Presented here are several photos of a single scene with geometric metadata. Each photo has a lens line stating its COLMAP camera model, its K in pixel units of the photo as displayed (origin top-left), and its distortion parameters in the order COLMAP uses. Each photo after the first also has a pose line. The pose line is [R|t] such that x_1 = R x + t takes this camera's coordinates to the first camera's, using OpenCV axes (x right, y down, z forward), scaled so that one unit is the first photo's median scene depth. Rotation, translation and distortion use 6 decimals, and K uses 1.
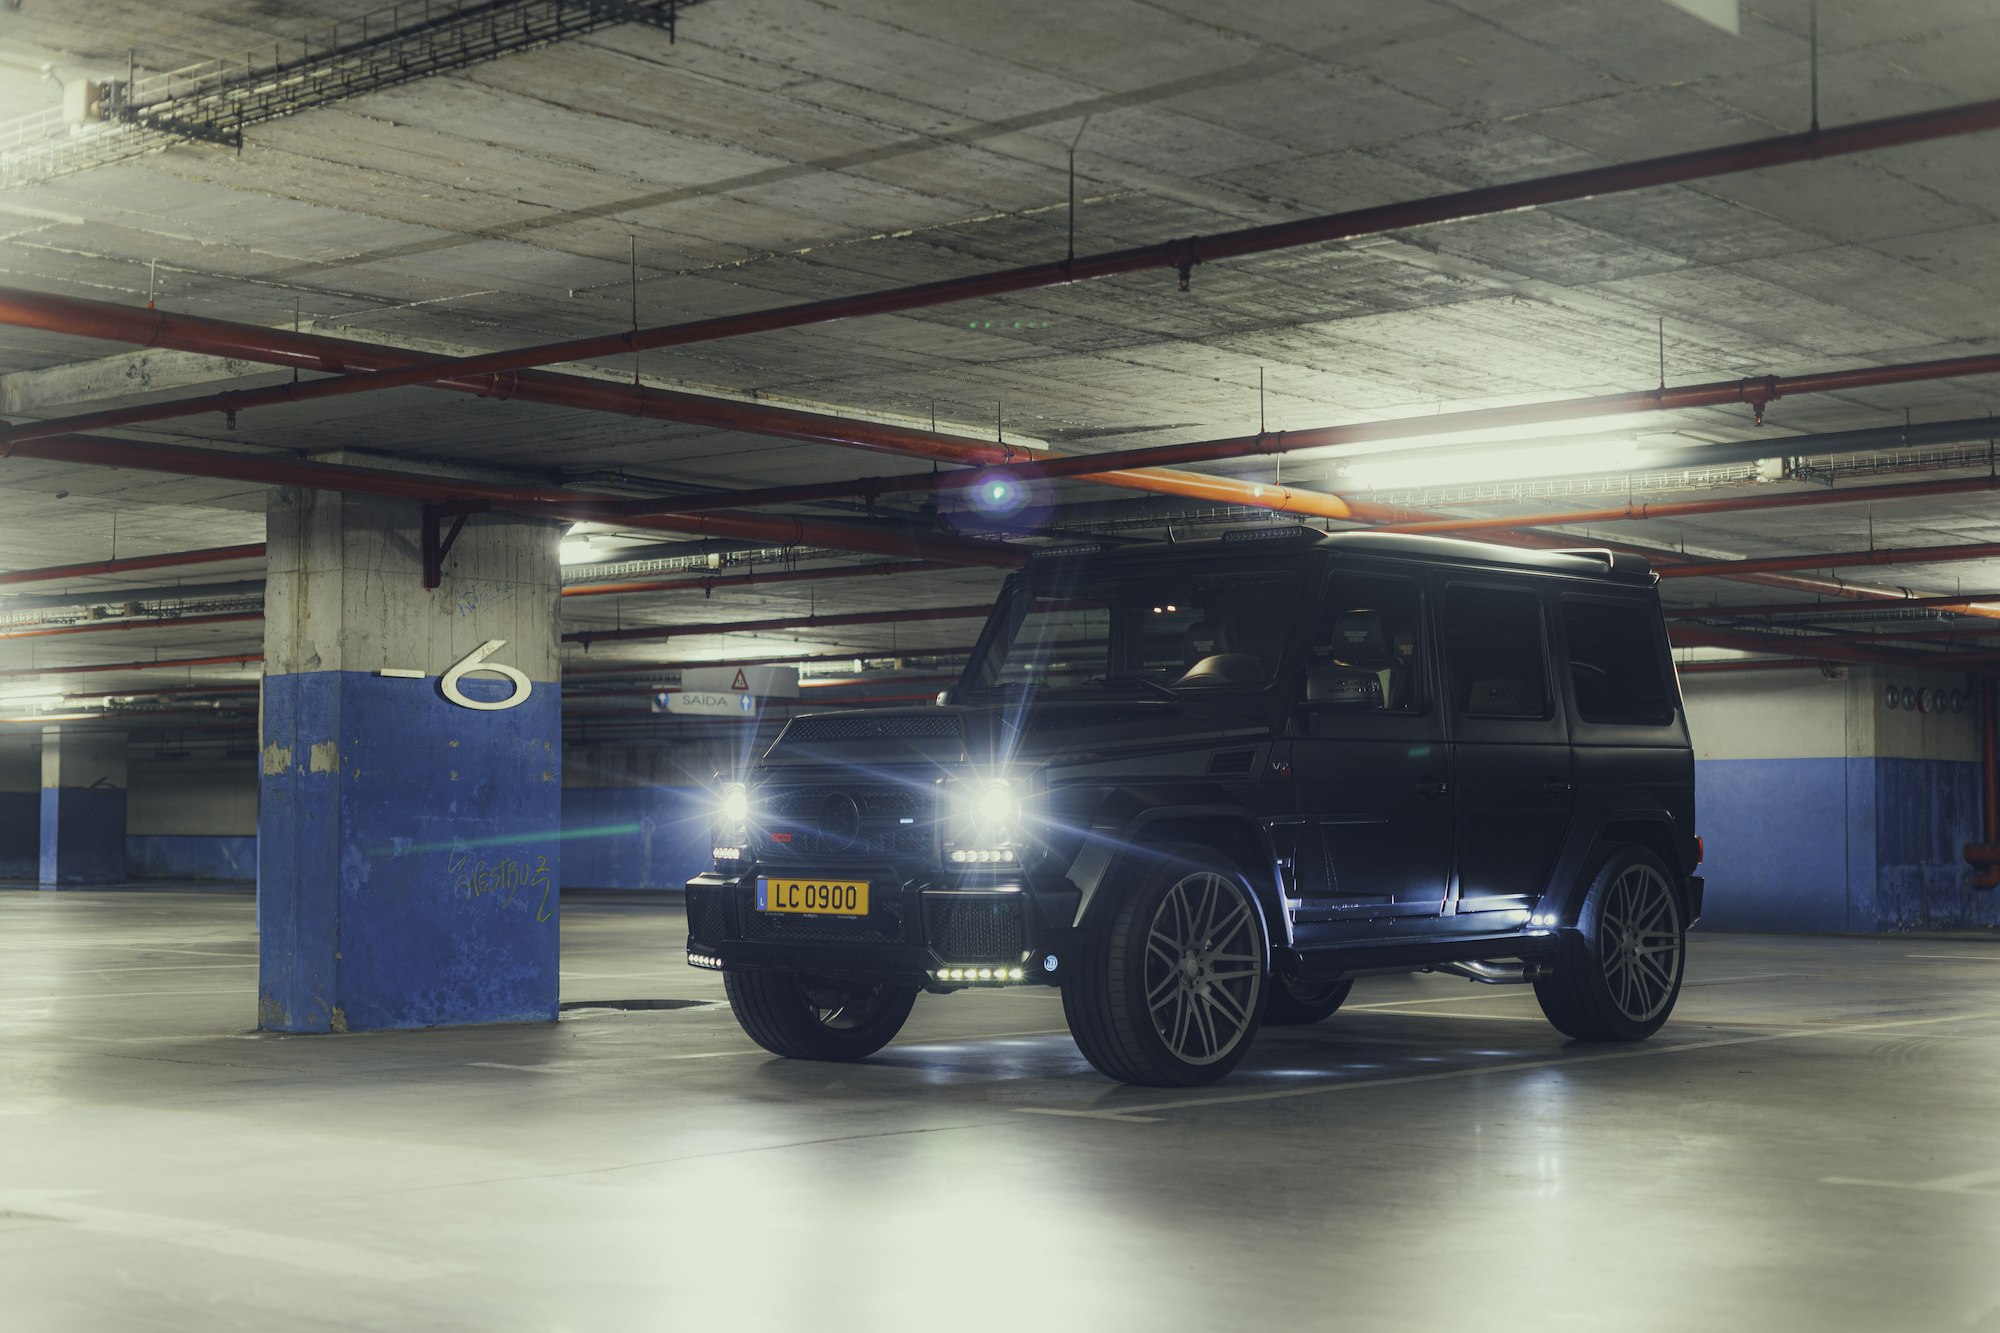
lens RADIAL K [[2872.8, 0, 1000.0], [0, 2872.8, 666.5], [0, 0, 1]] dist [-0.027711, 0.065480]
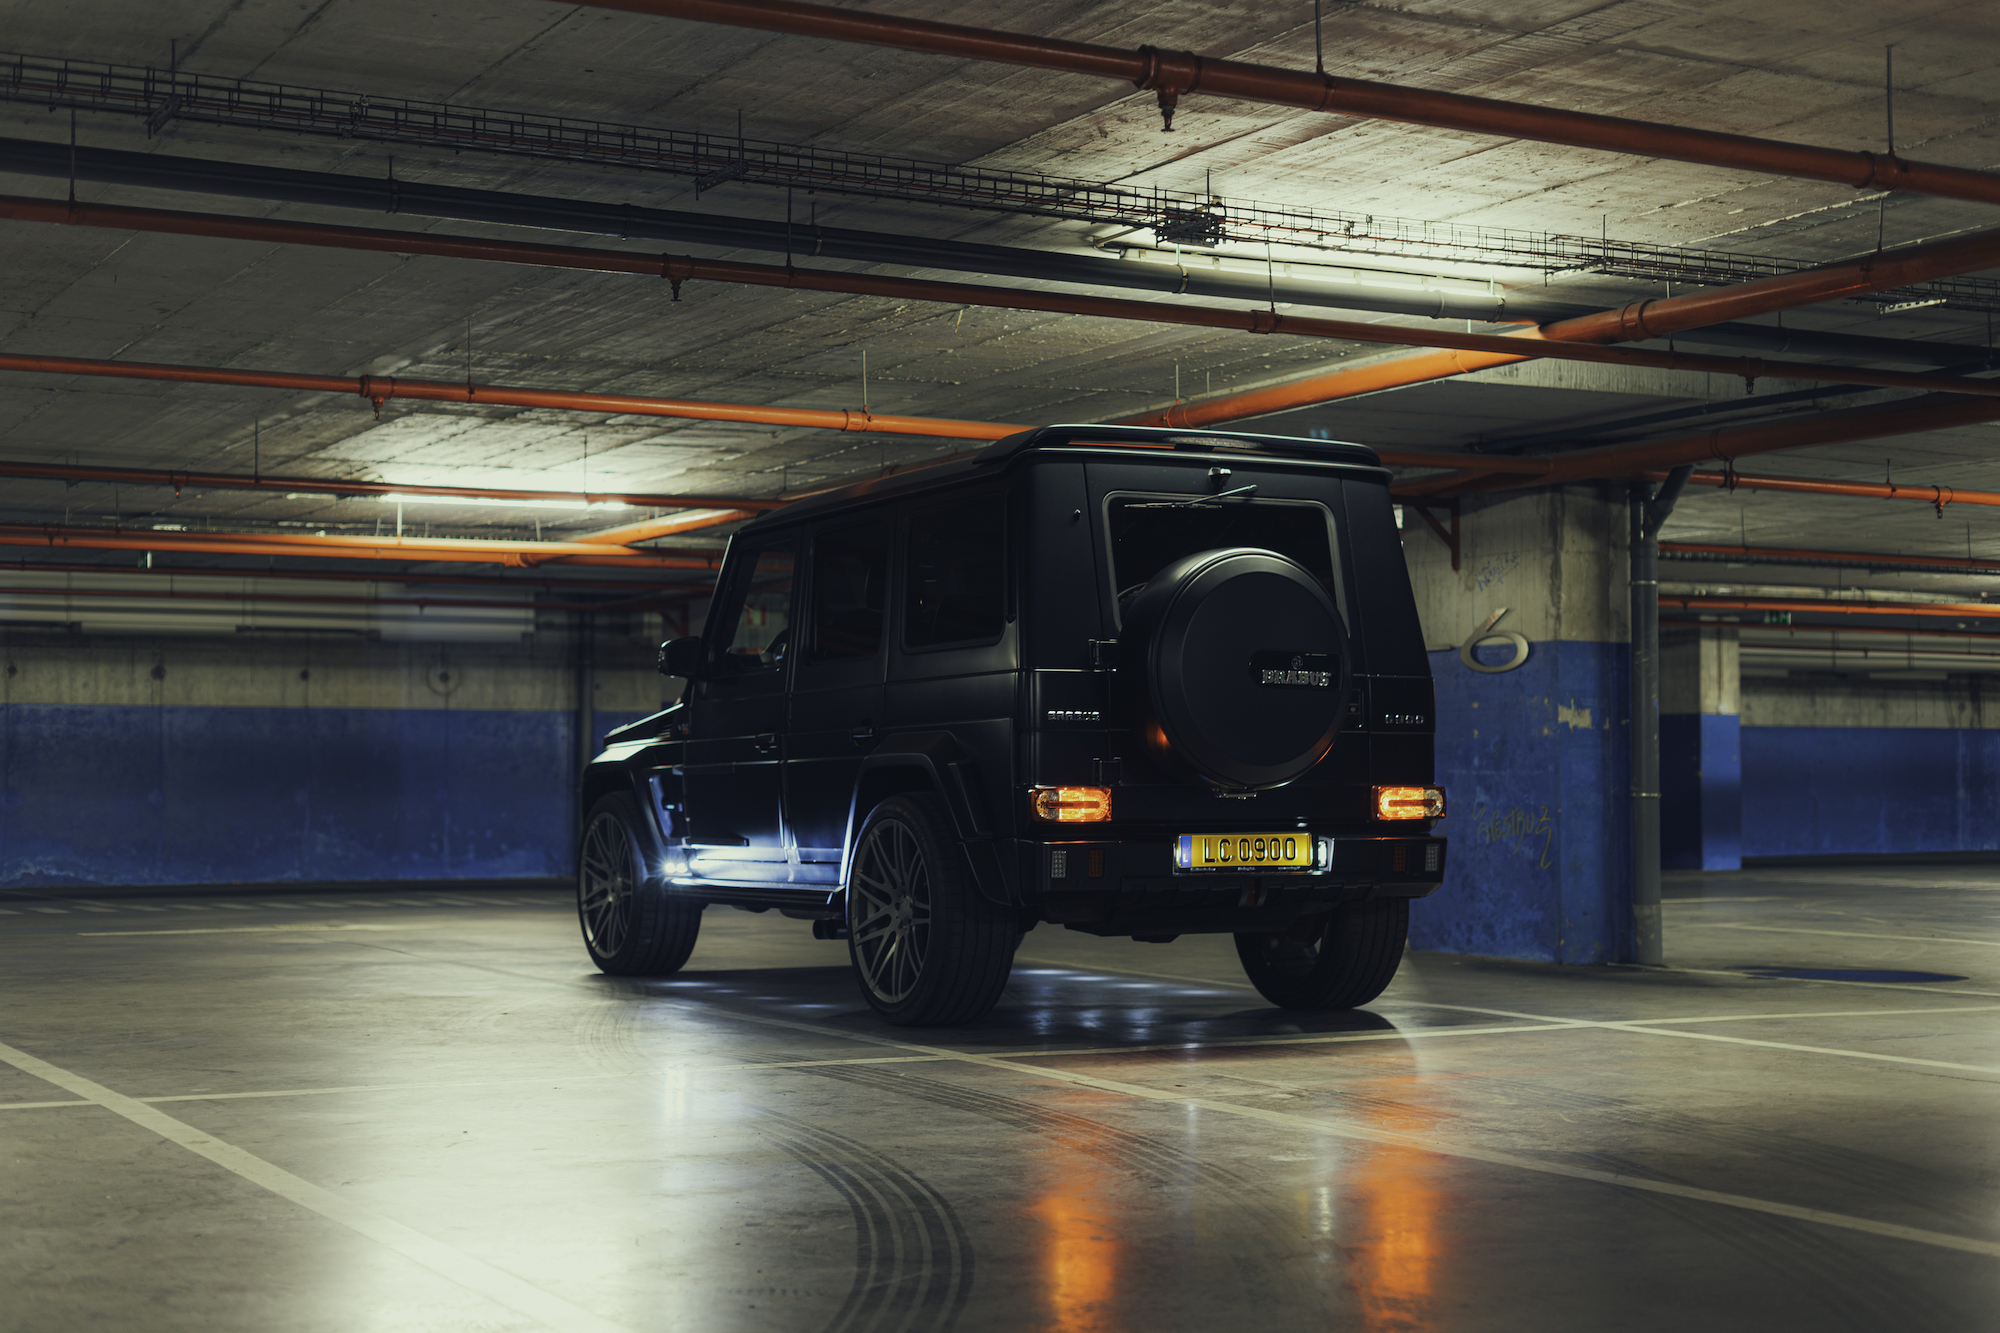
lens RADIAL K [[2872.8, 0, 1000.0], [0, 2872.8, 666.5], [0, 0, 1]] dist [-0.027711, 0.065480]
pose [[-0.354084, -0.039692, -0.934371, 0.946030], [0.051894, 0.996726, -0.062006, 0.073502], [0.933773, -0.070443, -0.350865, 1.249029]]
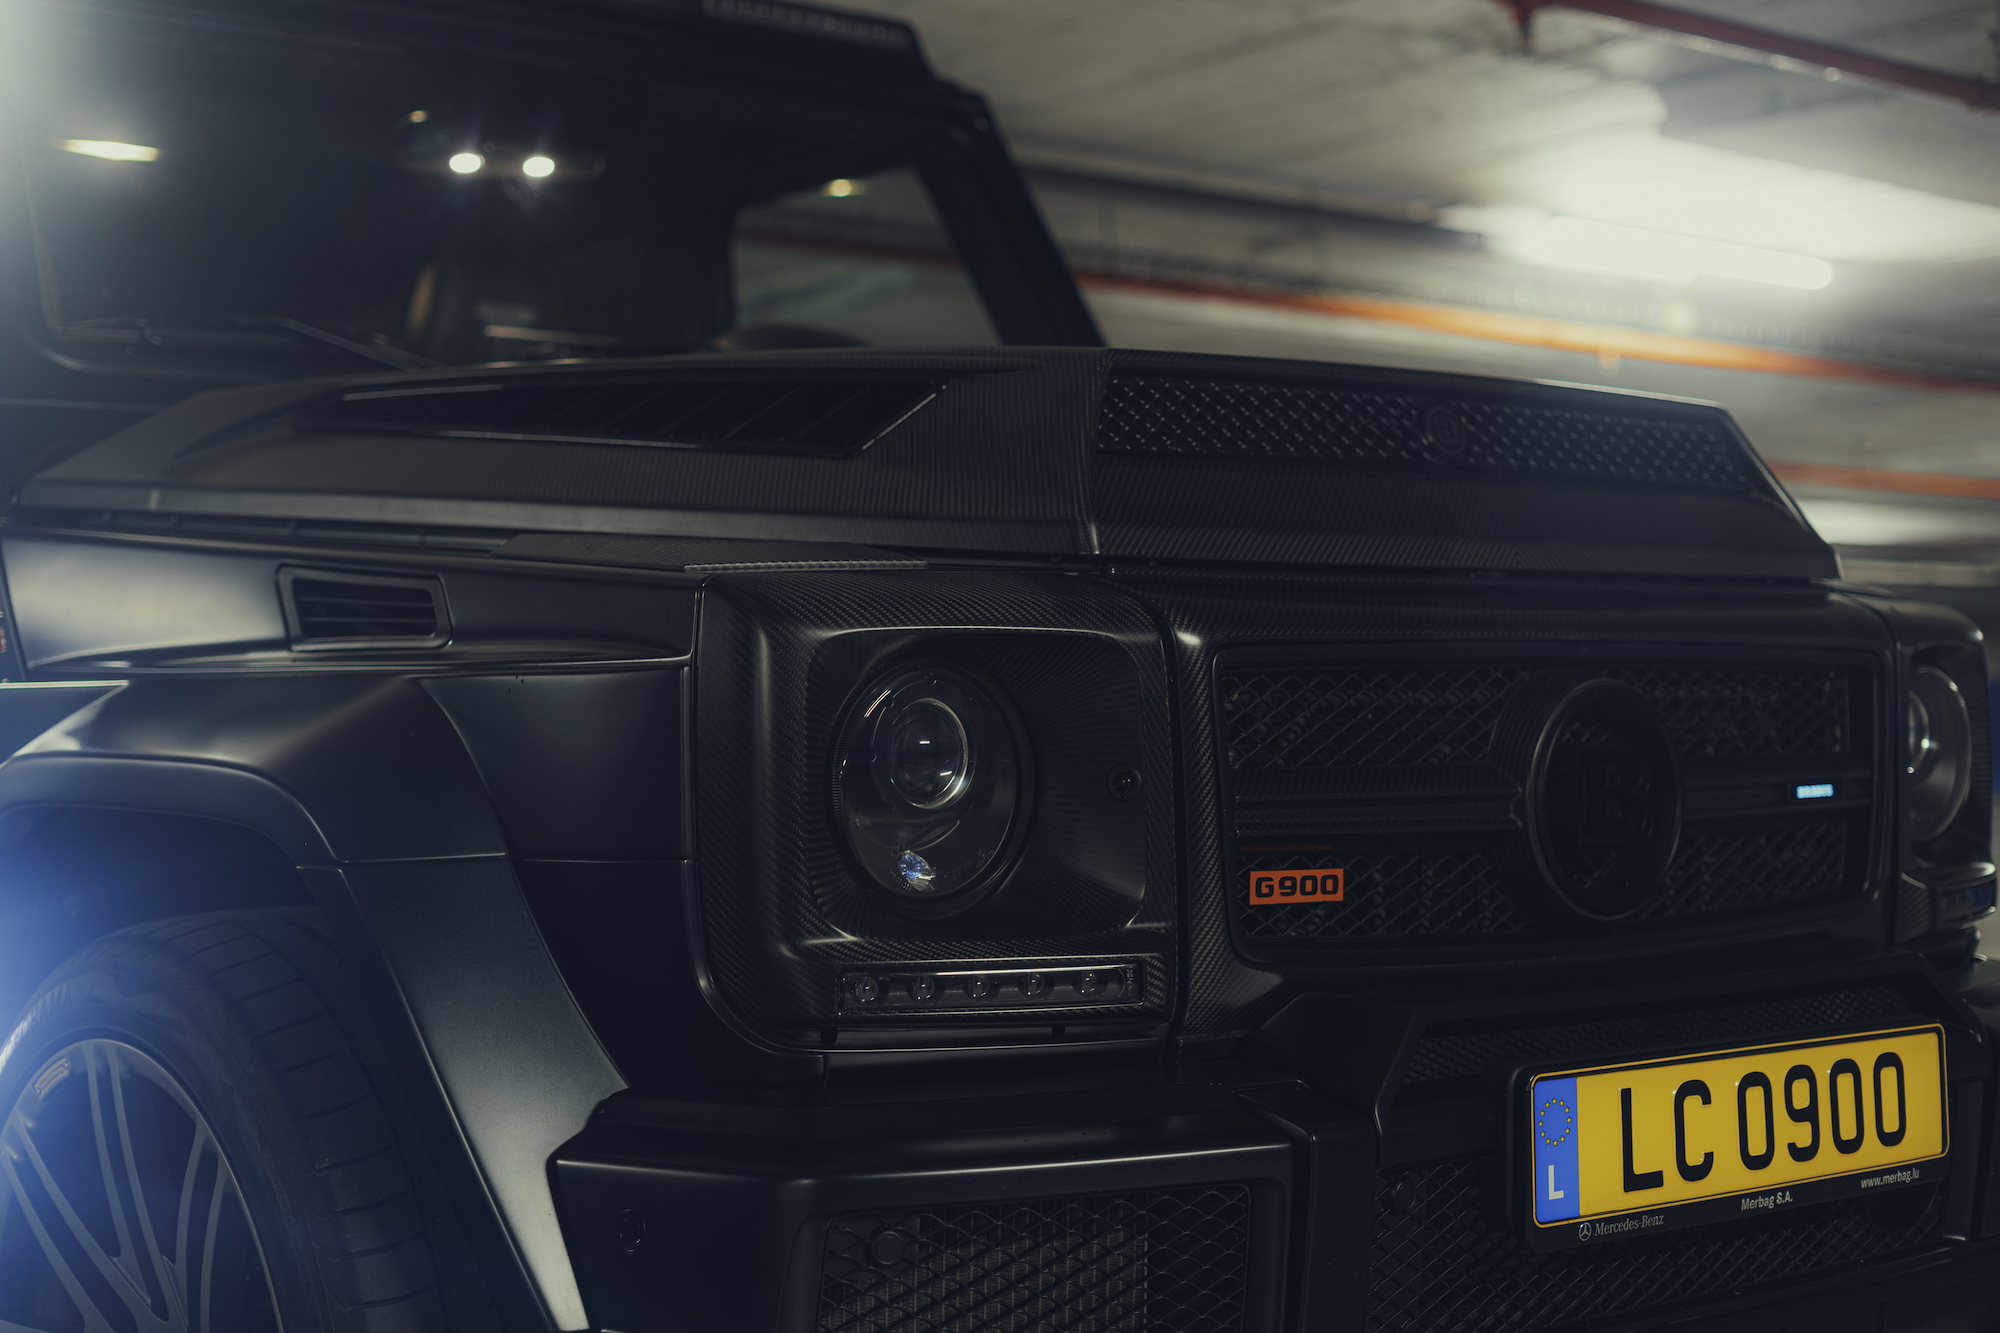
lens RADIAL K [[2929.5, 0, 1000.0], [0, 2929.5, 666.5], [0, 0, 1]] dist [-0.013690, 0.014122]
pose [[0.147875, 0.022627, 0.988747, -0.239029], [-0.035336, 0.999221, -0.017582, 0.037564], [-0.988375, -0.032338, 0.148559, 0.782753]]
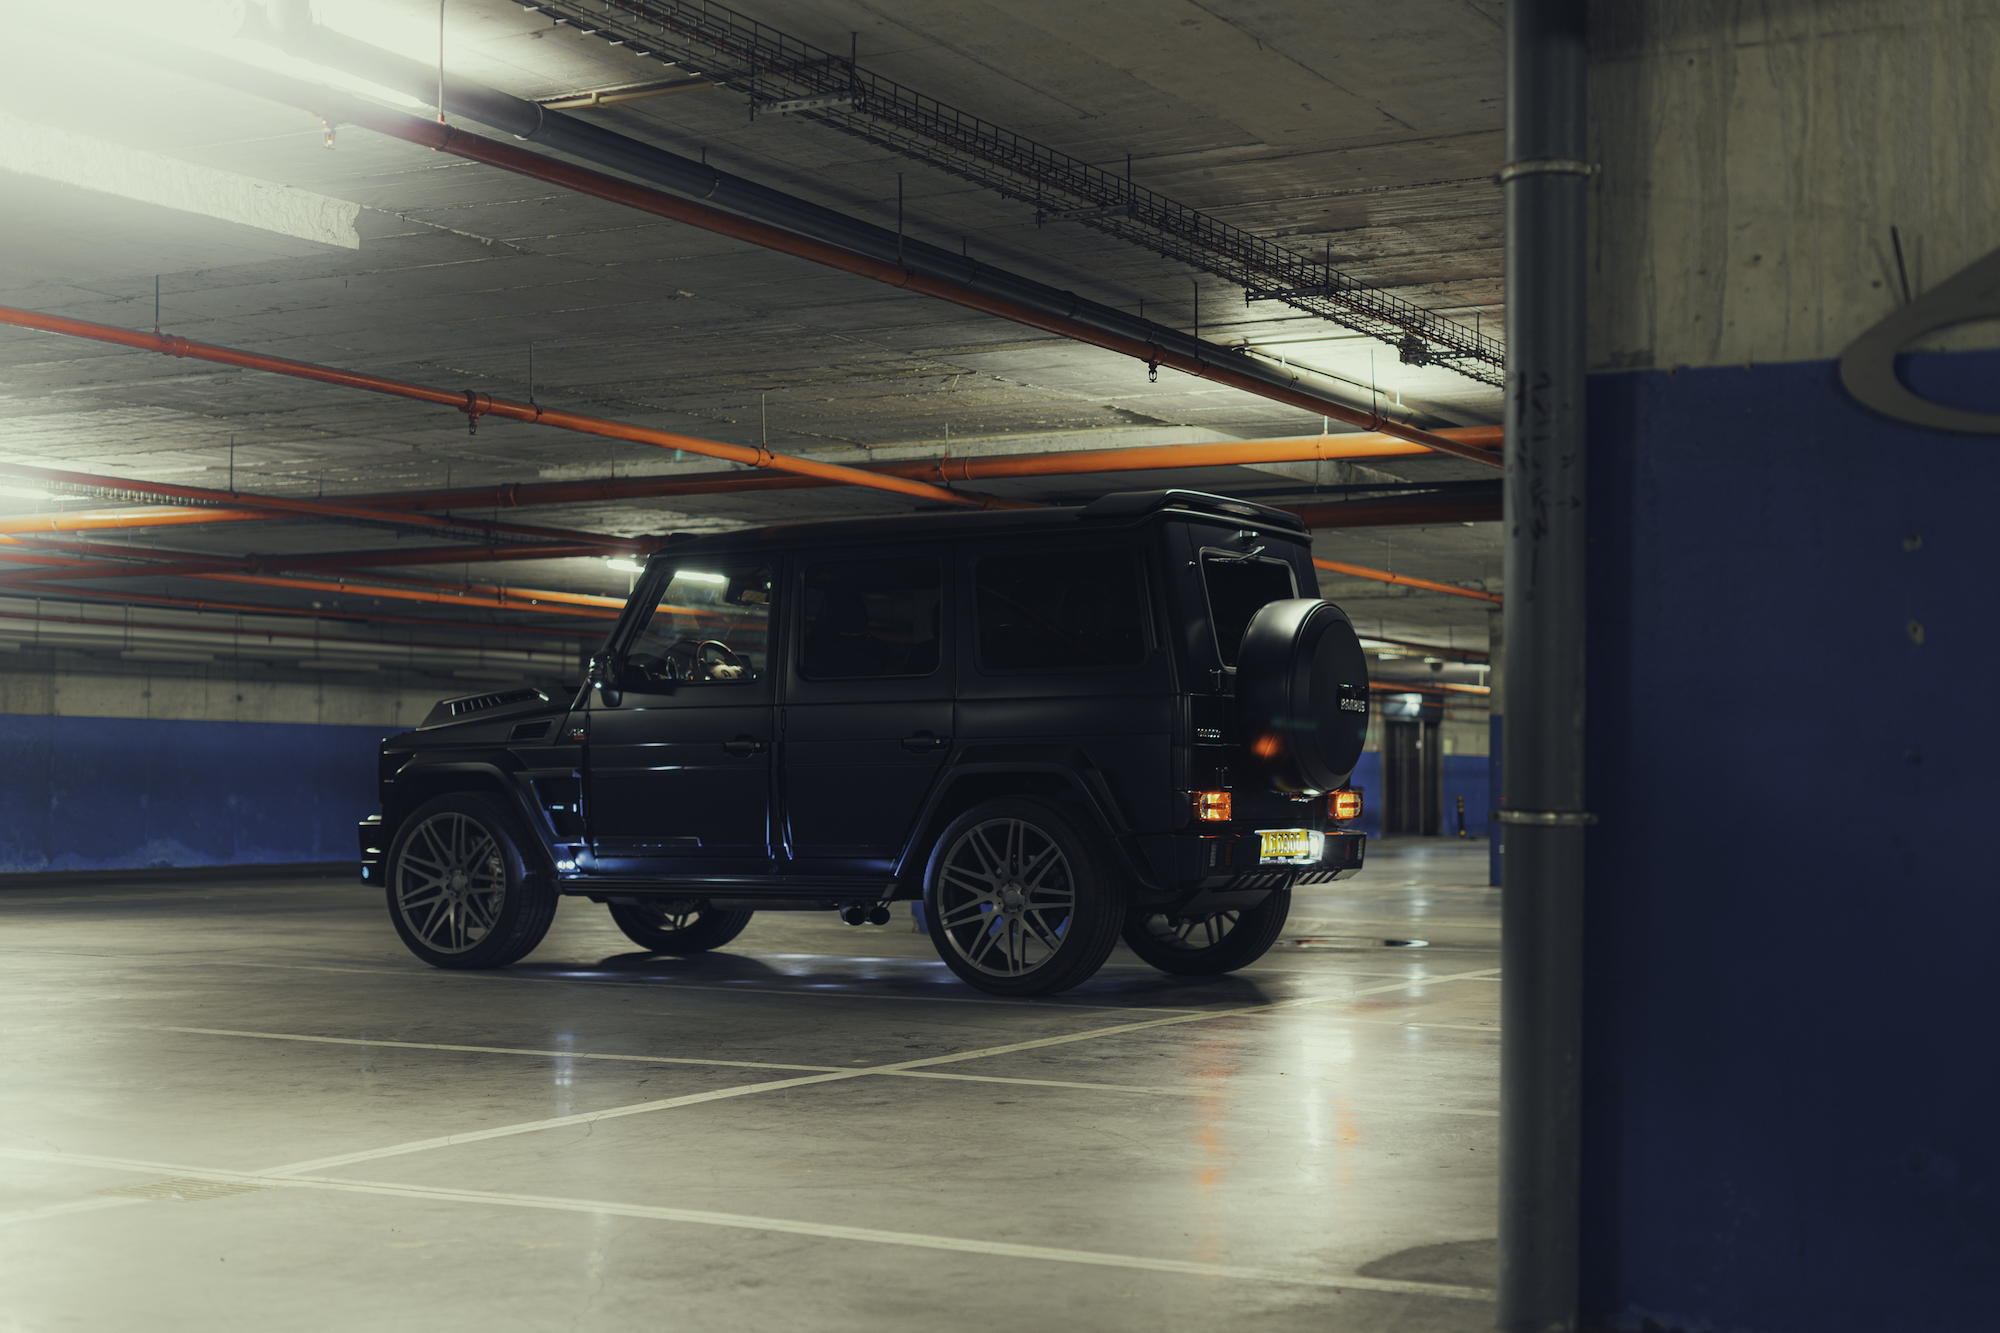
lens RADIAL K [[2872.8, 0, 1000.0], [0, 2872.8, 666.5], [0, 0, 1]] dist [-0.027711, 0.065480]
pose [[0.202936, -0.043447, -0.978228, 1.116185], [0.050970, 0.998129, -0.033757, 0.046965], [0.977865, -0.043010, 0.204771, 0.747644]]
